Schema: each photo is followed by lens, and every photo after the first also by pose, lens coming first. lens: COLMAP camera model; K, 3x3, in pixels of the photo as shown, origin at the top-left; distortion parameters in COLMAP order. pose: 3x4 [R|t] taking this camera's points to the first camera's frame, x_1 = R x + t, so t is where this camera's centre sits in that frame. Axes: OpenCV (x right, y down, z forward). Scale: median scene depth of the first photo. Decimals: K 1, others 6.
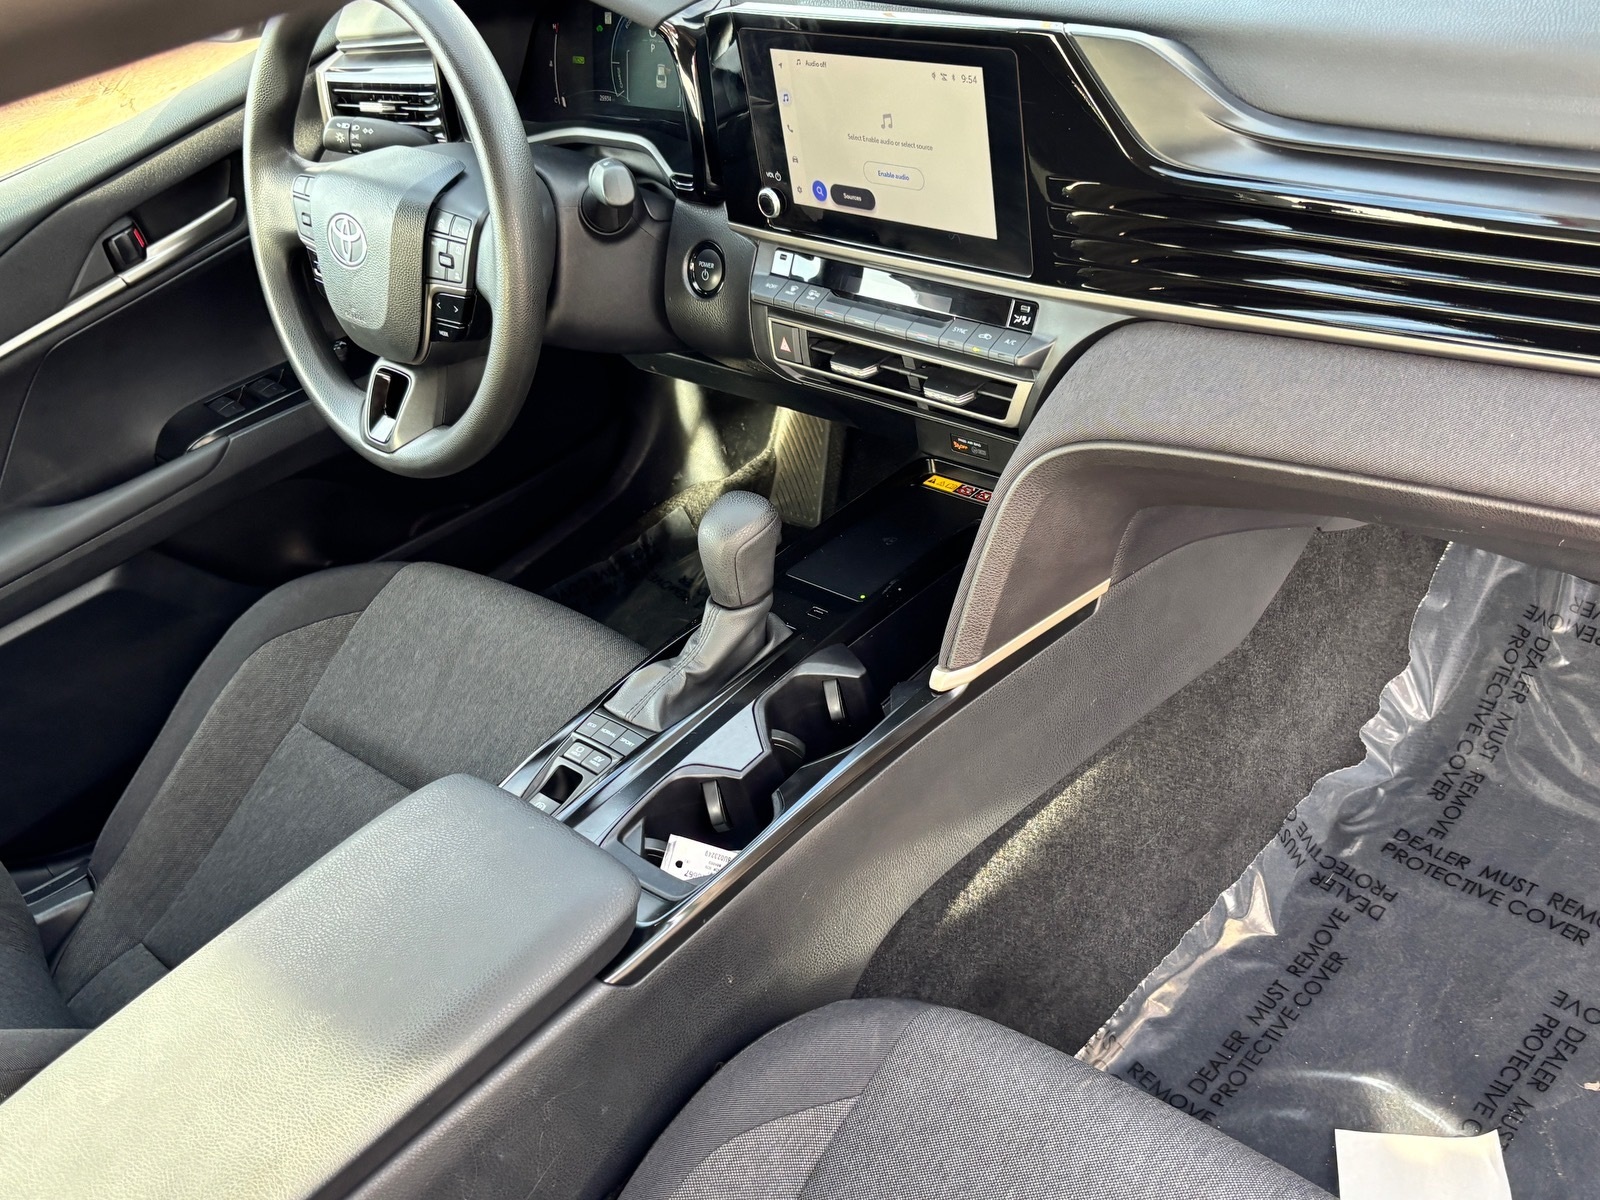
lens RADIAL K [[1639.5, 0, 814.9], [0, 1639.5, 614.3], [0, 0, 1]] dist [0.042138, 0.000000]
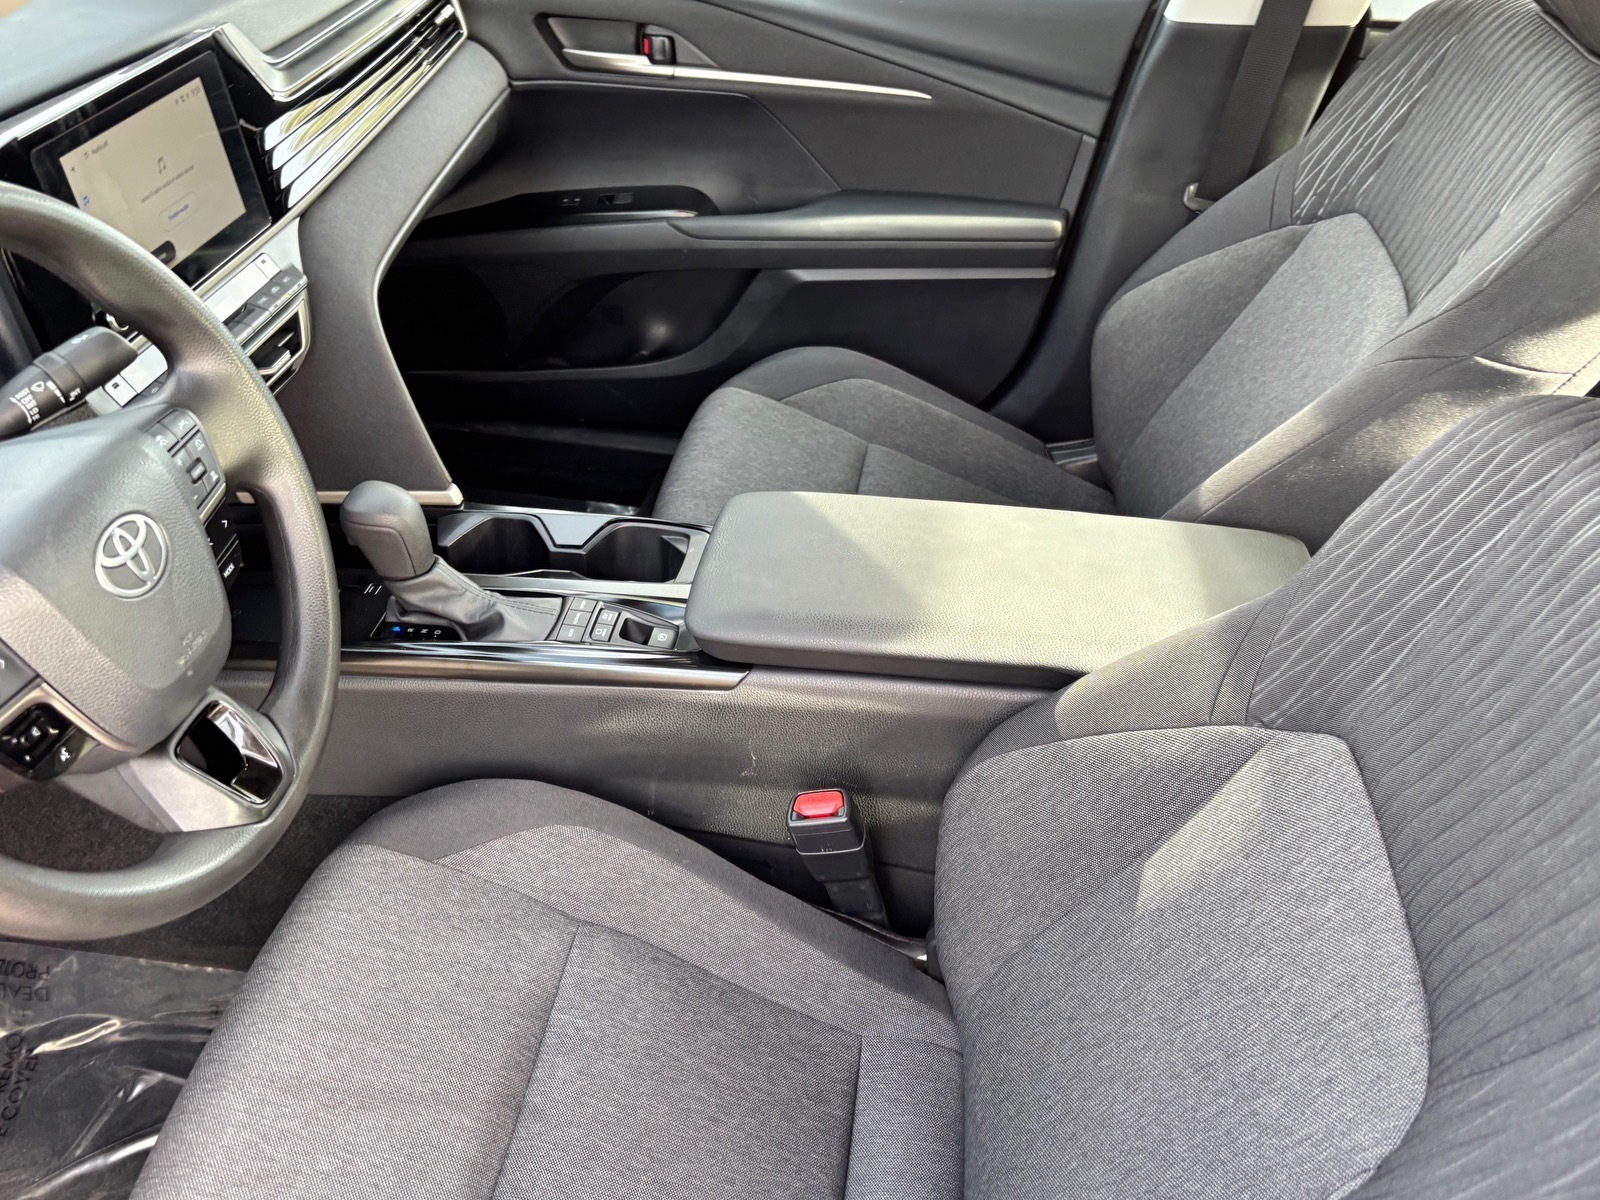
lens RADIAL K [[1429.1, 0, 812.0], [0, 1429.1, 618.5], [0, 0, 1]] dist [0.054075, -0.095641]
pose [[-0.570129, -0.294410, 0.766991, -0.960960], [0.581405, 0.515013, 0.629865, -0.450462], [-0.580449, 0.805037, -0.122453, 0.993443]]
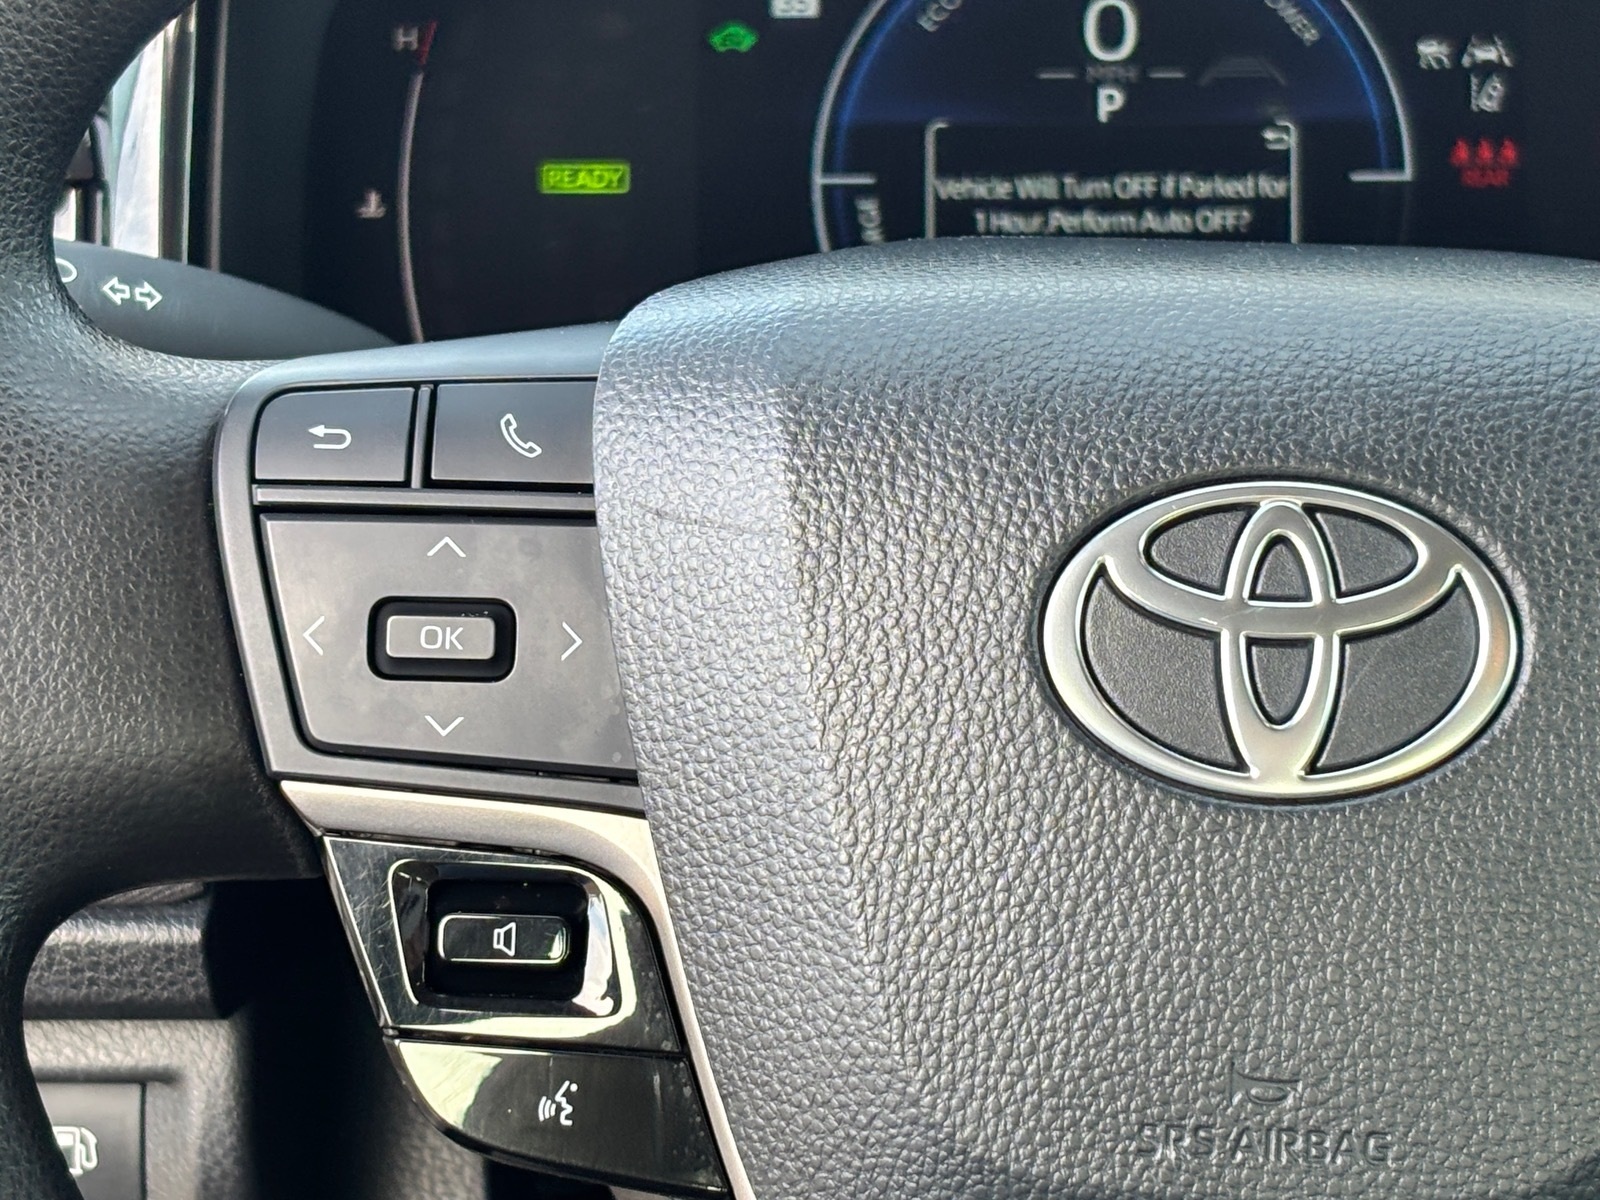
lens RADIAL K [[4198.3, 0, 728.8], [0, 4198.3, 655.1], [0, 0, 1]] dist [0.150043, 0.000000]
pose [[0.723493, 0.047116, 0.688722, -0.630607], [0.264597, 0.902548, -0.339700, -0.112580], [-0.637610, 0.428004, 0.640520, 0.833940]]
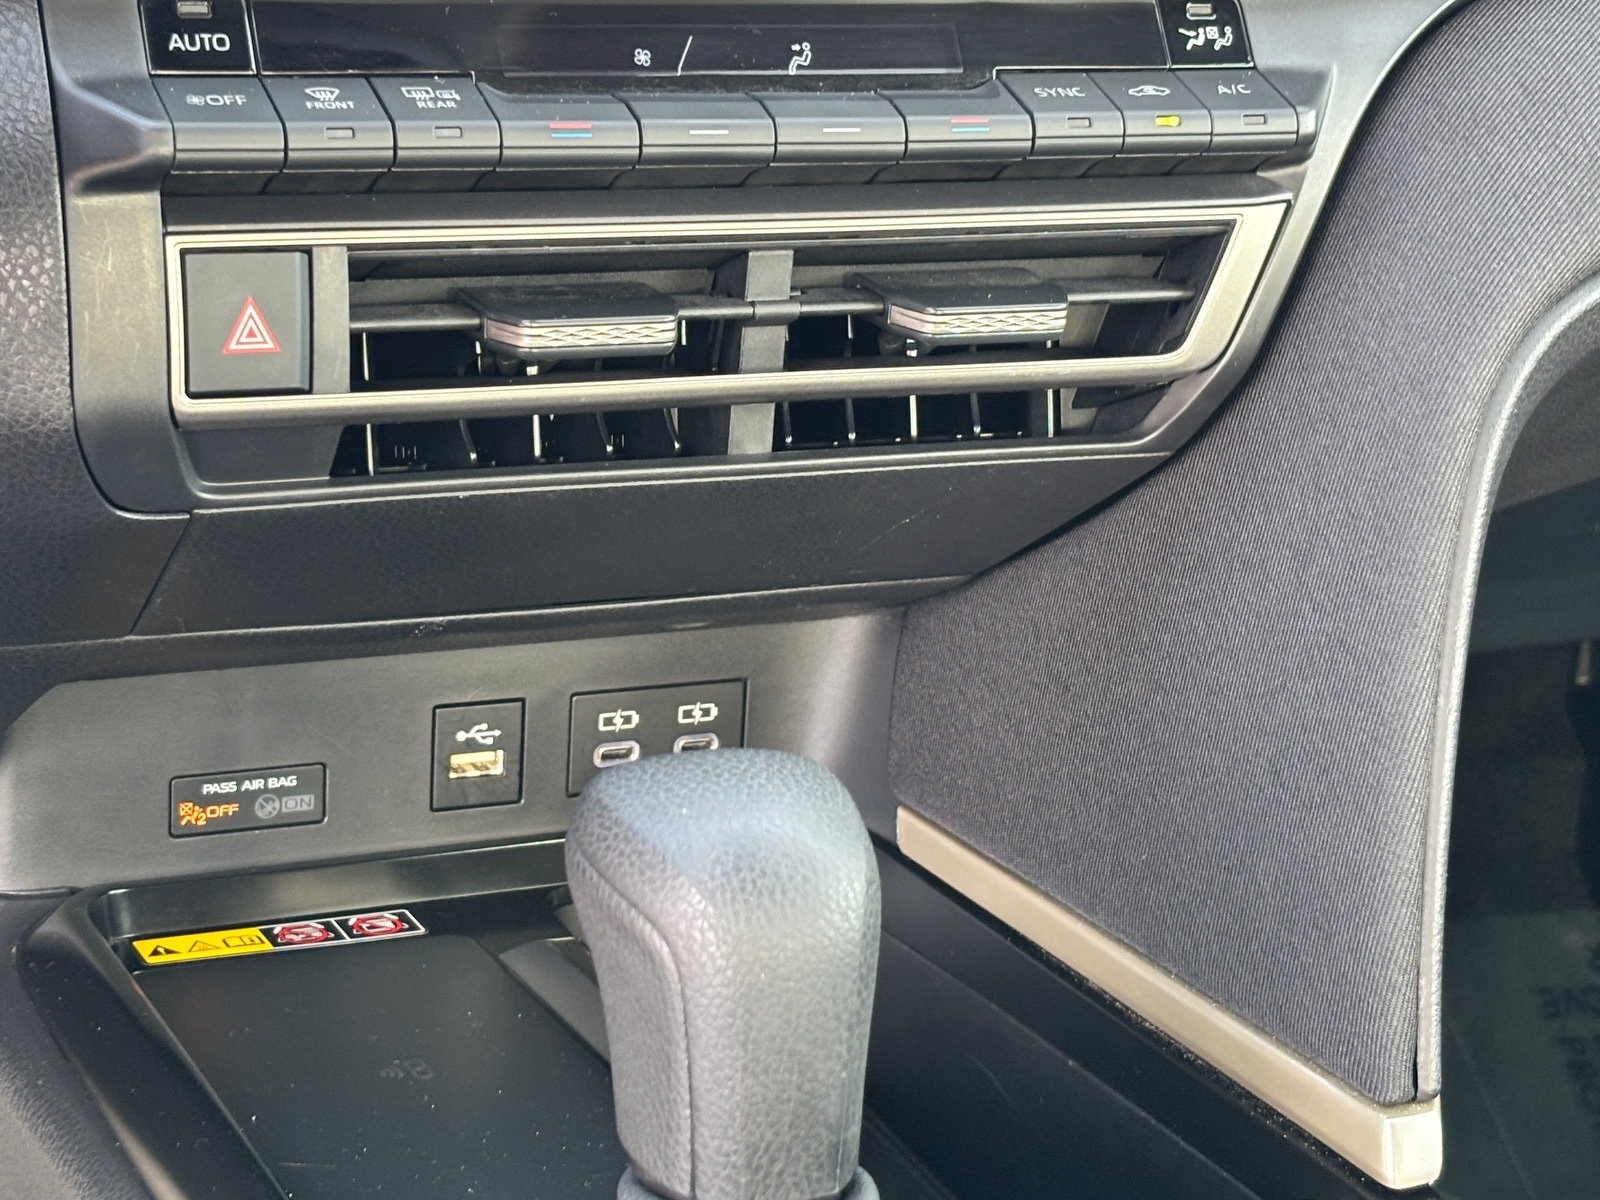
lens RADIAL K [[3315.6, 0, 779.2], [0, 3315.6, 569.0], [0, 0, 1]] dist [0.152775, 0.000000]
pose [[0.350612, -0.056067, 0.934841, -0.507786], [0.427745, 0.897593, -0.106592, -0.037995], [-0.833130, 0.437246, 0.338689, 0.790373]]
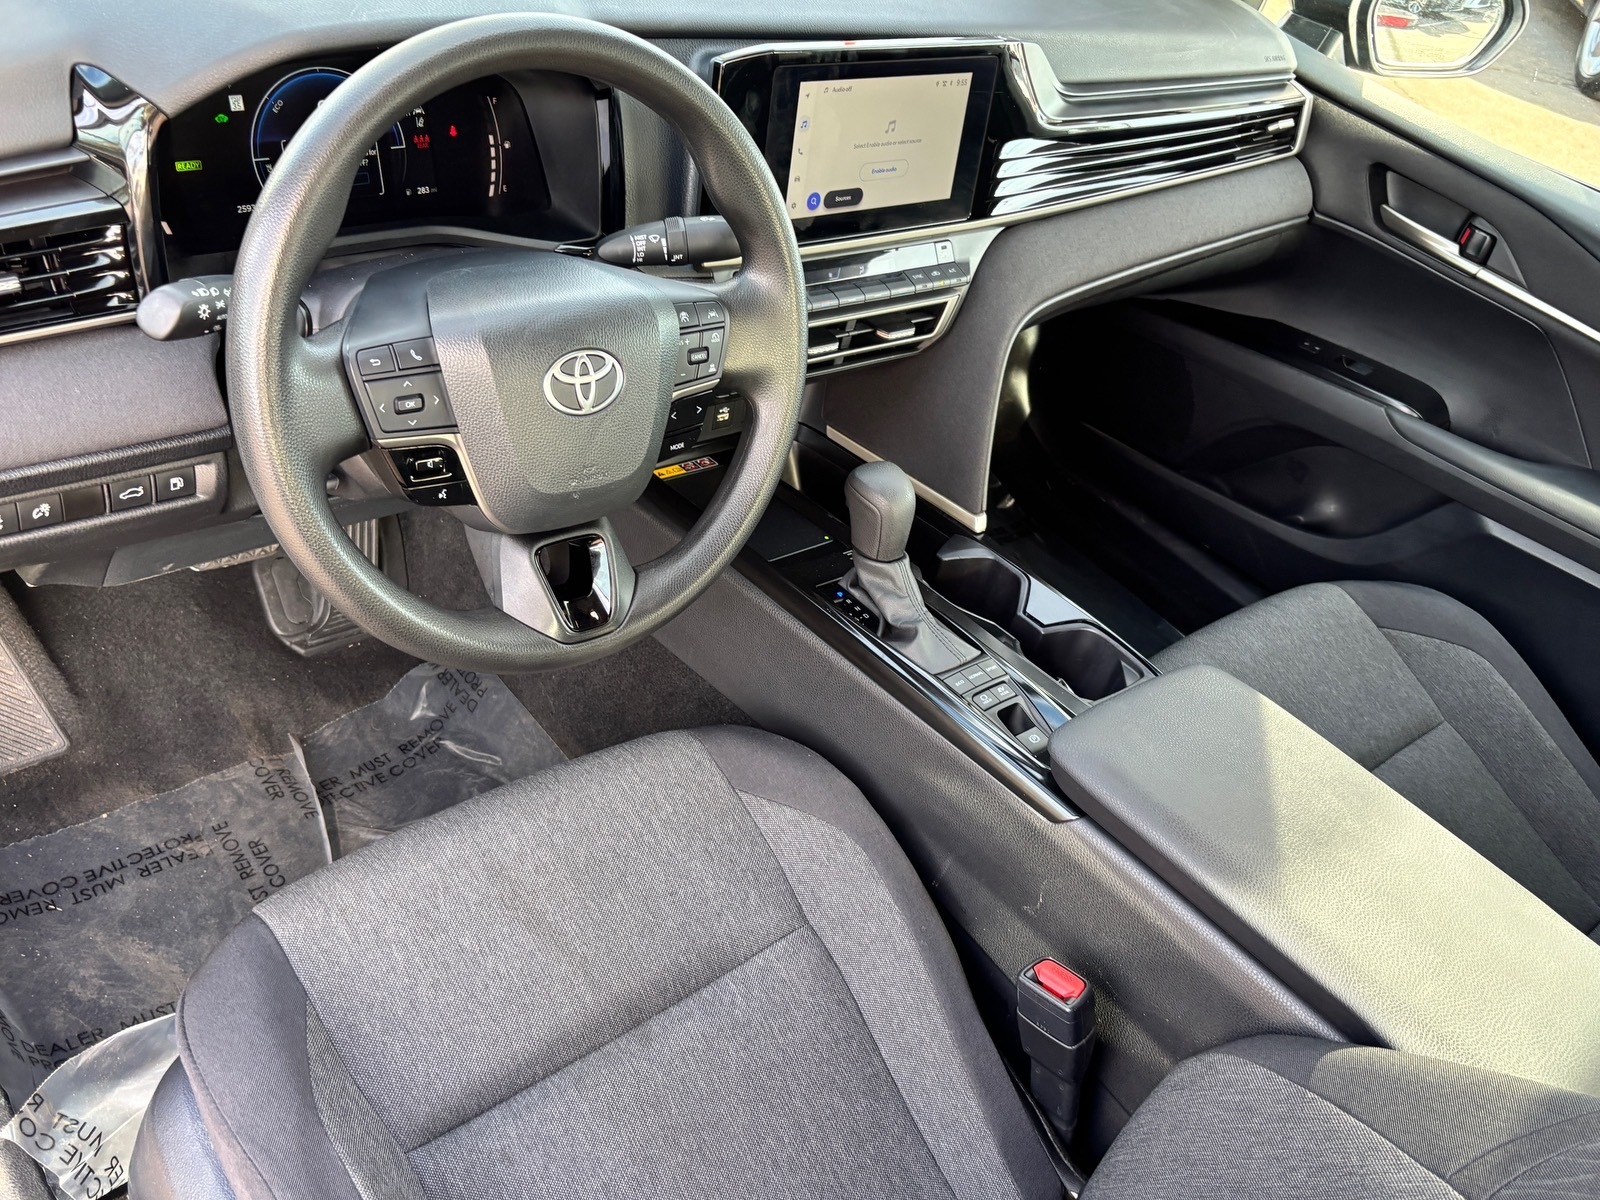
lens RADIAL K [[1429.1, 0, 799.6], [0, 1429.1, 616.1], [0, 0, 1]] dist [0.054075, -0.095641]
pose [[0.062782, -0.399018, 0.914791, -1.001453], [0.403595, 0.848459, 0.342386, -0.345043], [-0.912781, 0.347709, 0.214309, 0.854524]]
